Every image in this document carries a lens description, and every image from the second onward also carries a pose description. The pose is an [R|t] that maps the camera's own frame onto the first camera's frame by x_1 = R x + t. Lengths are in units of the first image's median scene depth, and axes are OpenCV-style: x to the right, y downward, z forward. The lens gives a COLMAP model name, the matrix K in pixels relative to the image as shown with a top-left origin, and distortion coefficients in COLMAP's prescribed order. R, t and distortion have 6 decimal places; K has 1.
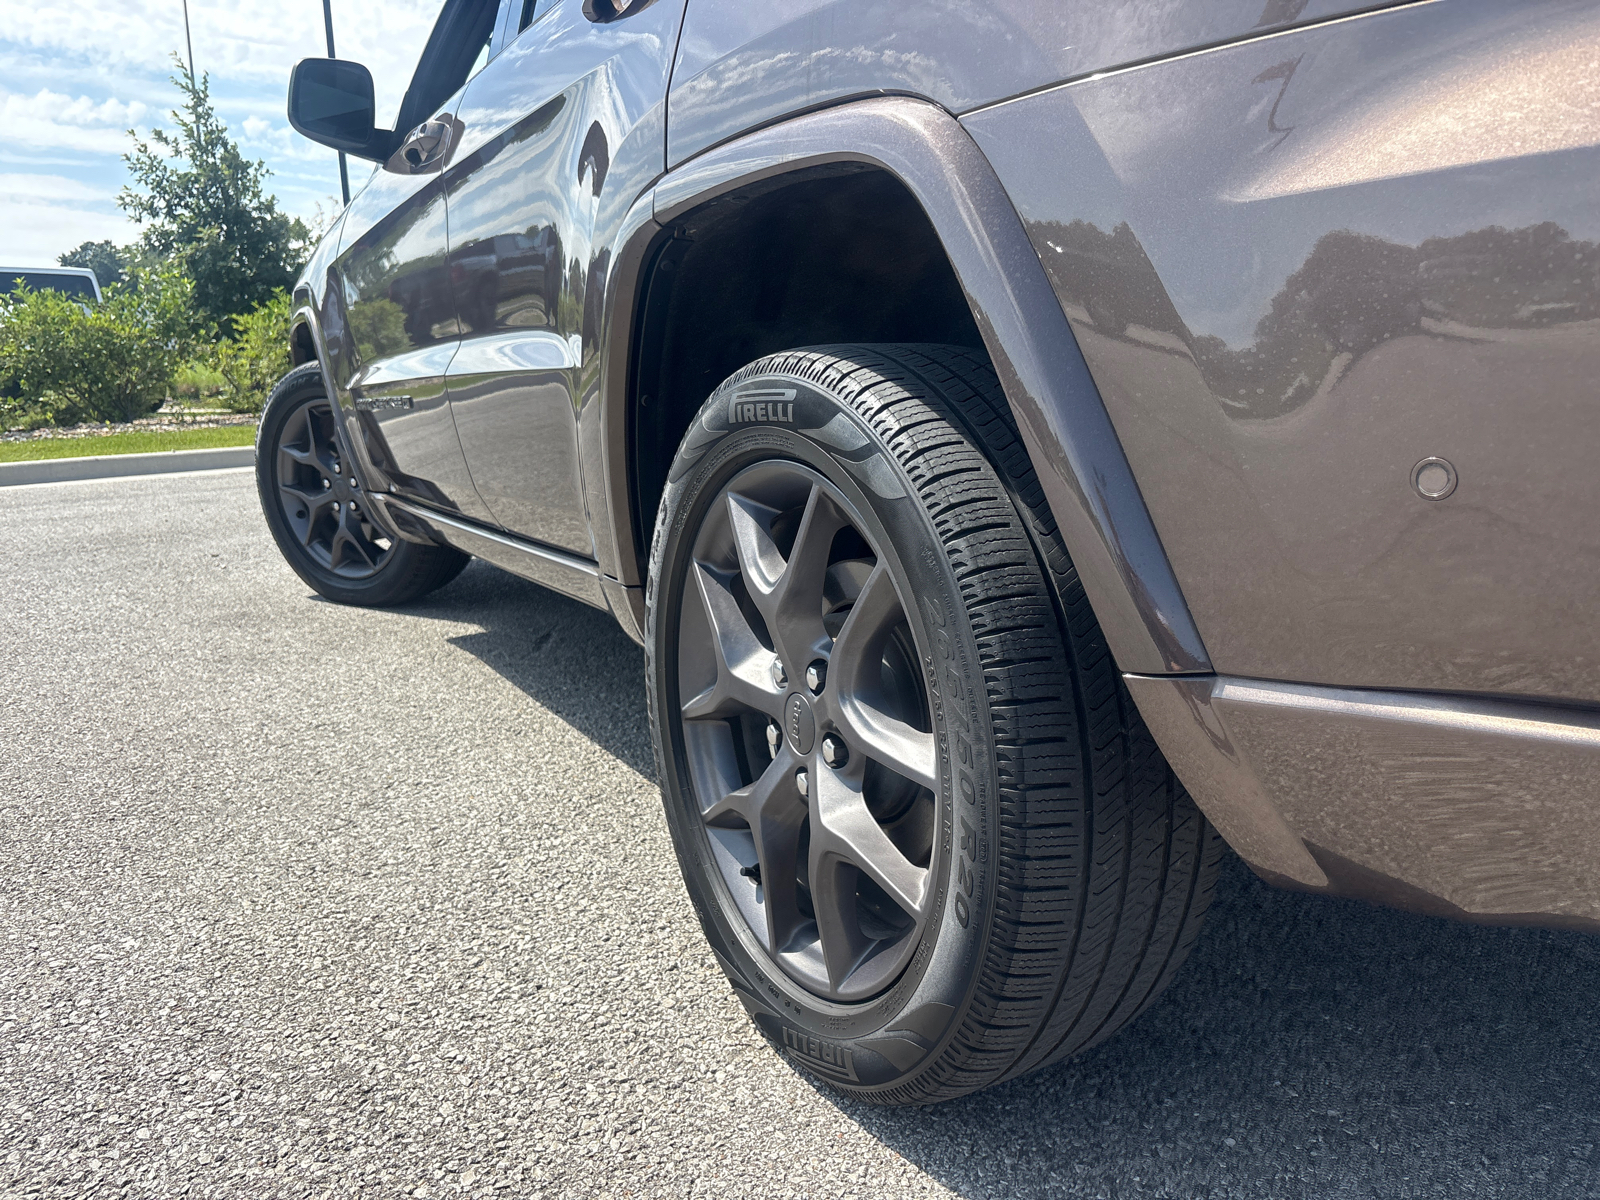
lens RADIAL K [[1221.8, 0, 794.7], [0, 1221.8, 599.2], [0, 0, 1]] dist [0.027803, -0.027038]
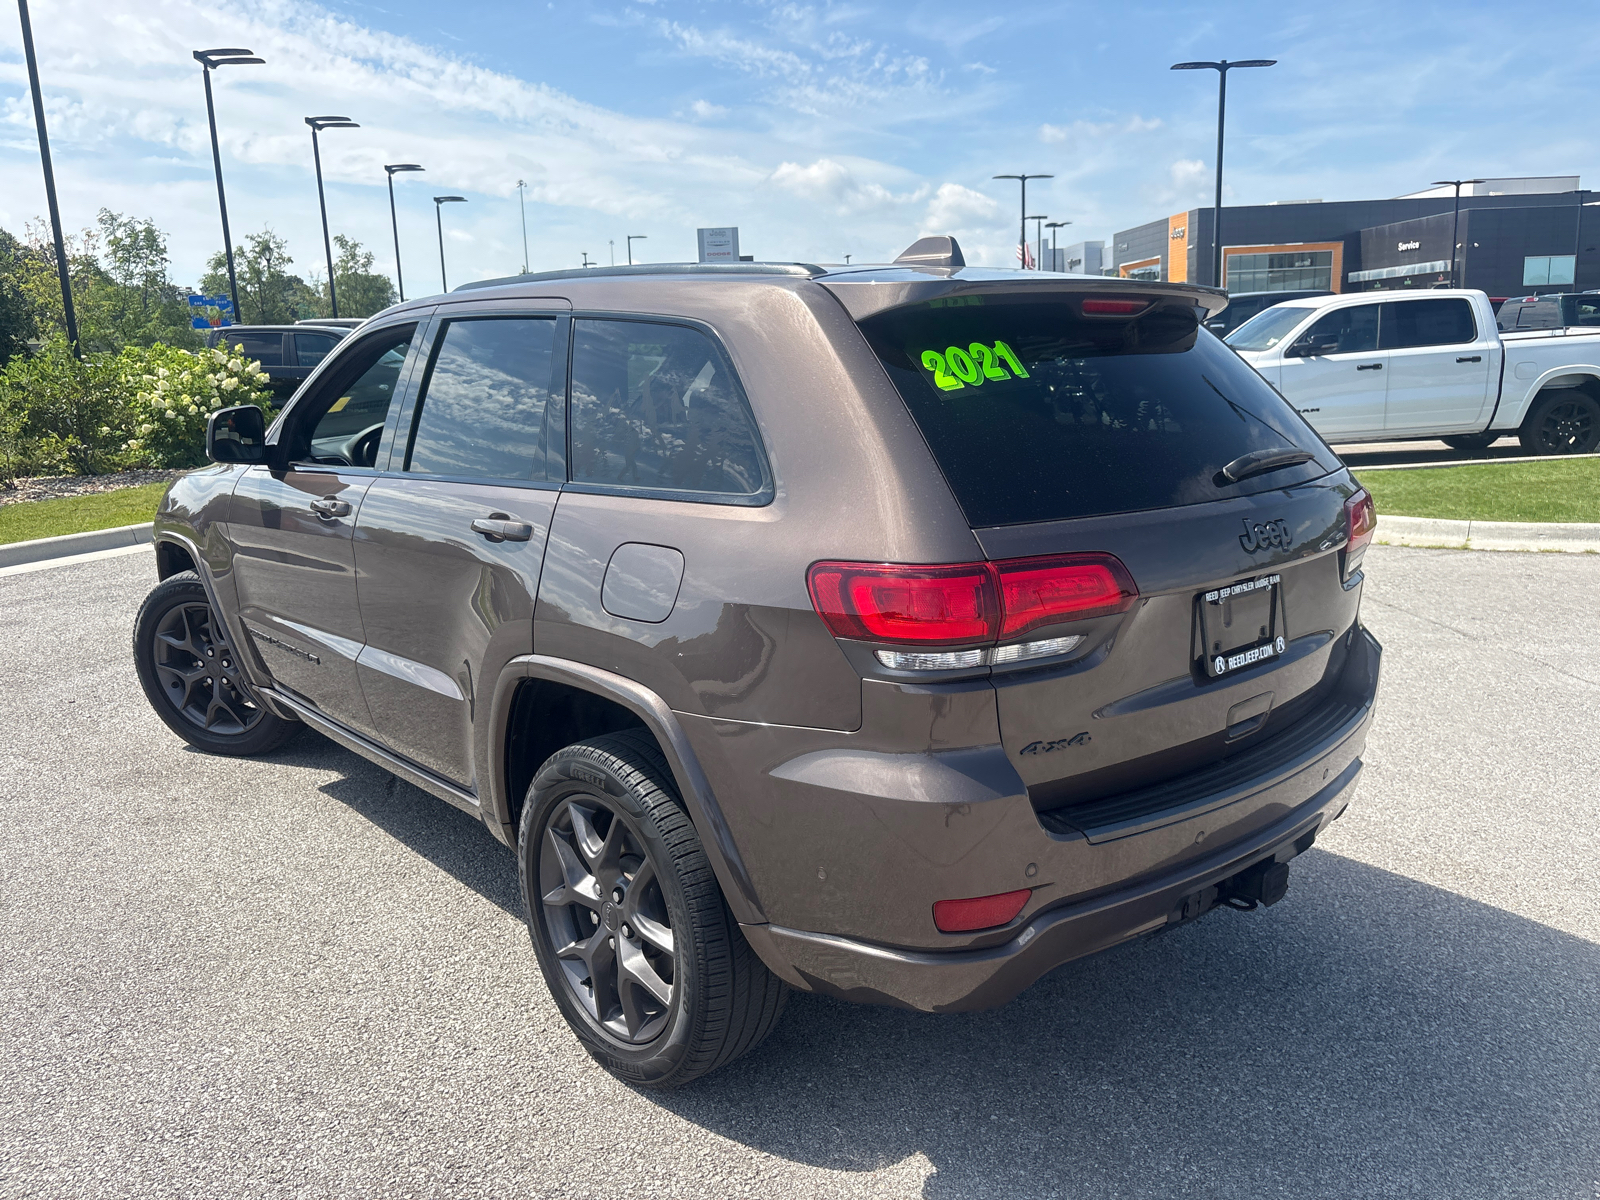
lens RADIAL K [[1221.8, 0, 794.0], [0, 1221.8, 617.2], [0, 0, 1]] dist [0.027803, -0.027038]
pose [[0.978171, -0.043077, 0.203289, -0.084512], [0.037226, 0.998778, 0.032521, -0.426956], [-0.204441, -0.024243, 0.978579, -1.022878]]
